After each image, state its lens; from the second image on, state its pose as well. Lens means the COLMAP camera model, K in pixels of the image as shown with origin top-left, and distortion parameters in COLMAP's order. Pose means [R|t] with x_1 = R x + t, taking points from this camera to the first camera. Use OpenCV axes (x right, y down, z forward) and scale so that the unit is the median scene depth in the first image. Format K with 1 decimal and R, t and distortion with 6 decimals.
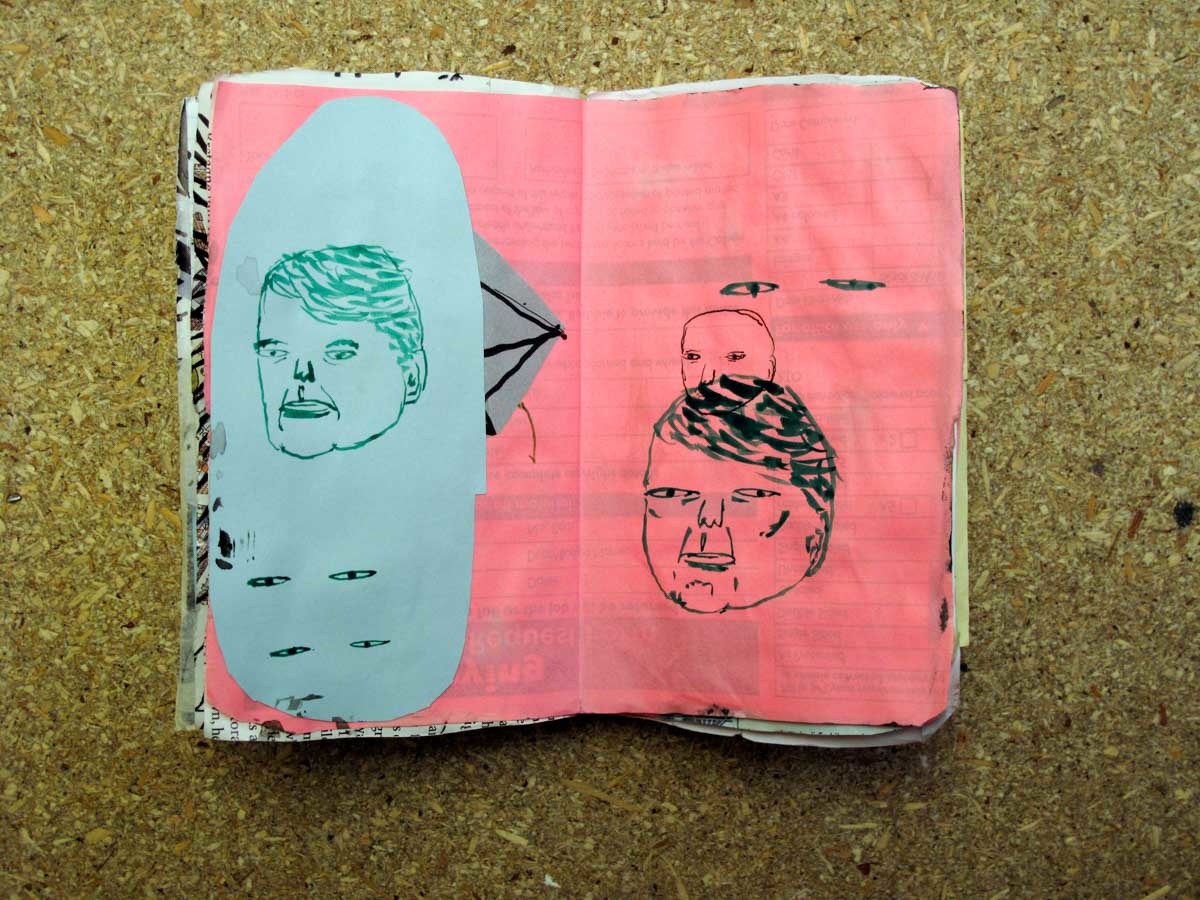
lens RADIAL K [[1894.0, 0, 626.4], [0, 1894.0, 452.0], [0, 0, 1]] dist [-0.087039, 0.035317]
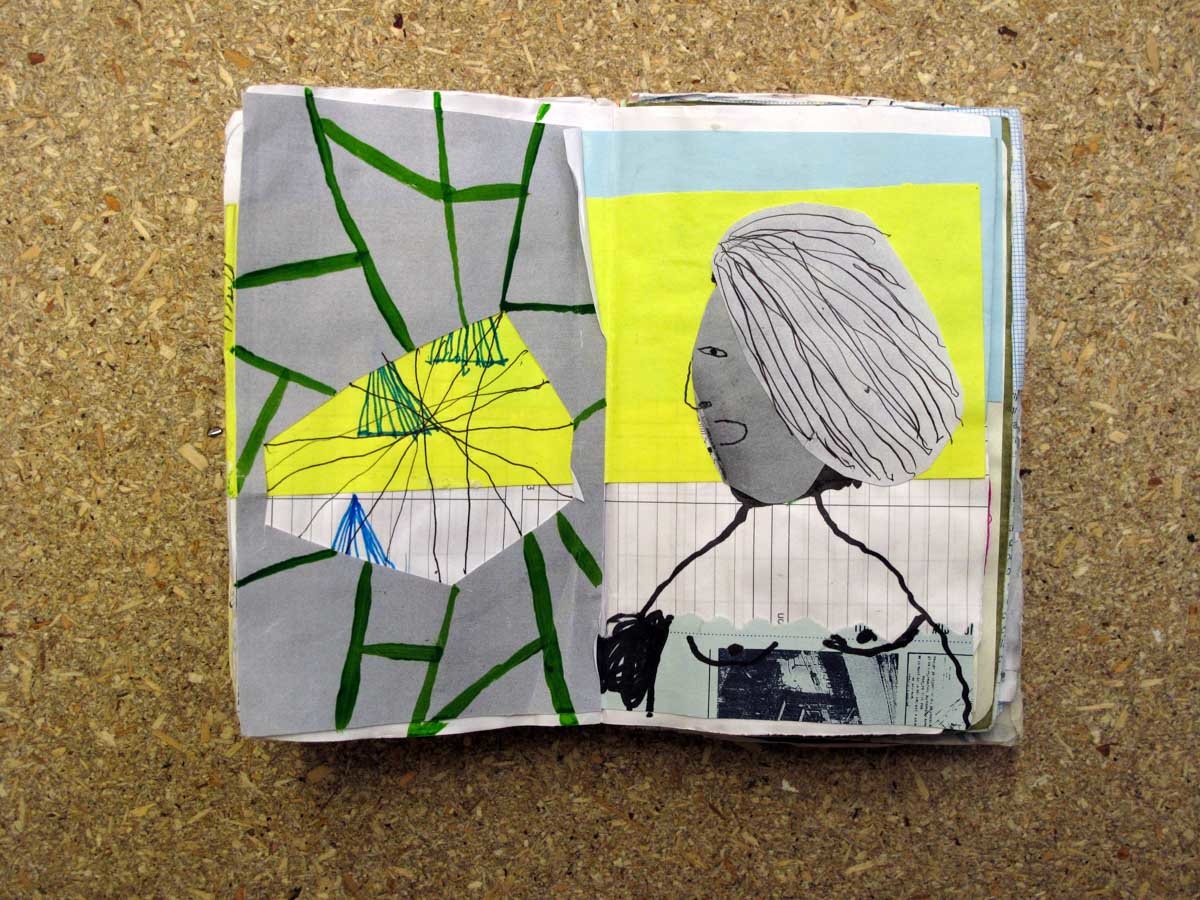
lens RADIAL K [[1894.0, 0, 626.4], [0, 1894.0, 452.0], [0, 0, 1]] dist [-0.087039, 0.035317]
pose [[0.997682, -0.066761, 0.013148, -0.126942], [0.066952, 0.997648, -0.014680, 0.063977], [-0.012137, 0.015526, 0.999806, 0.017523]]
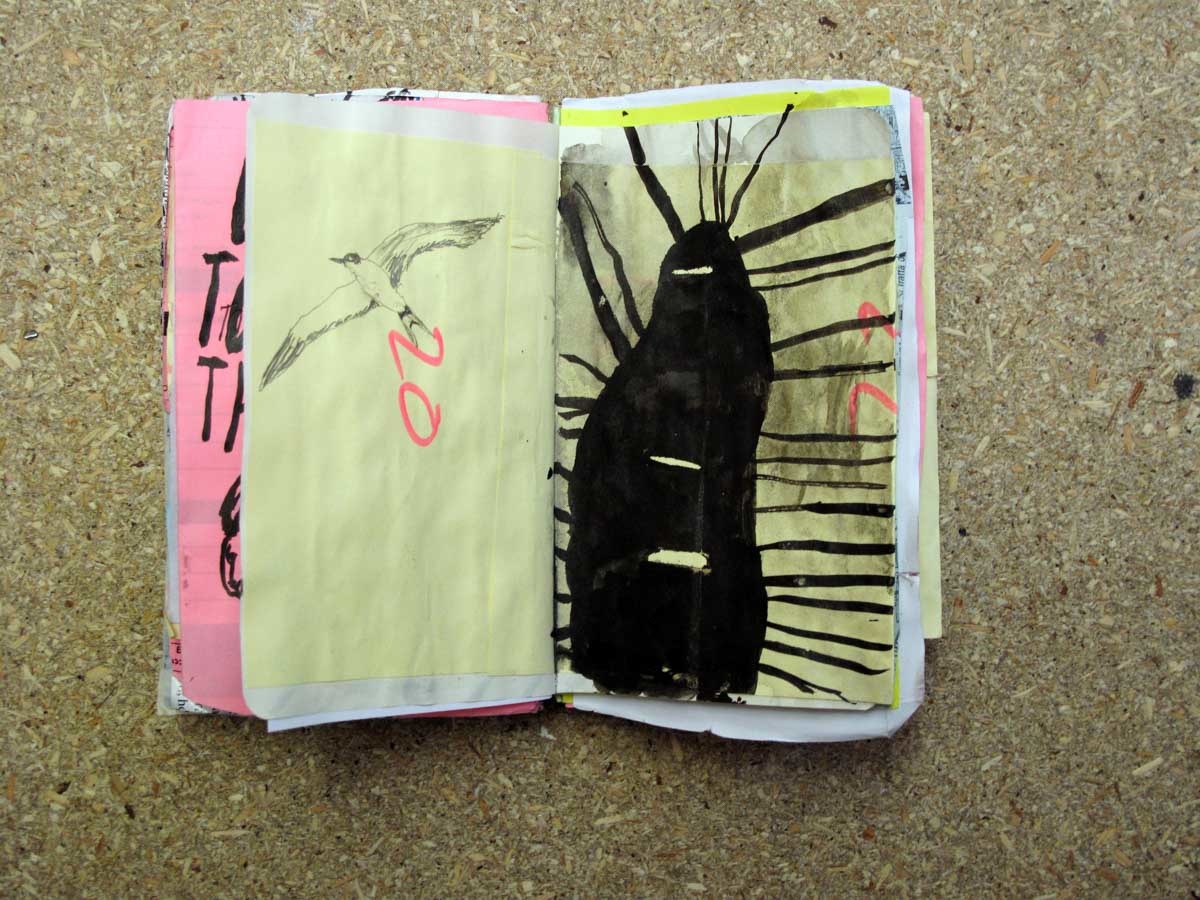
lens RADIAL K [[1894.0, 0, 626.4], [0, 1894.0, 452.0], [0, 0, 1]] dist [-0.087039, 0.035317]
pose [[0.999462, 0.032603, -0.003615, 0.001300], [-0.032691, 0.999076, -0.027894, 0.105966], [0.002702, 0.027997, 0.999604, -0.011978]]
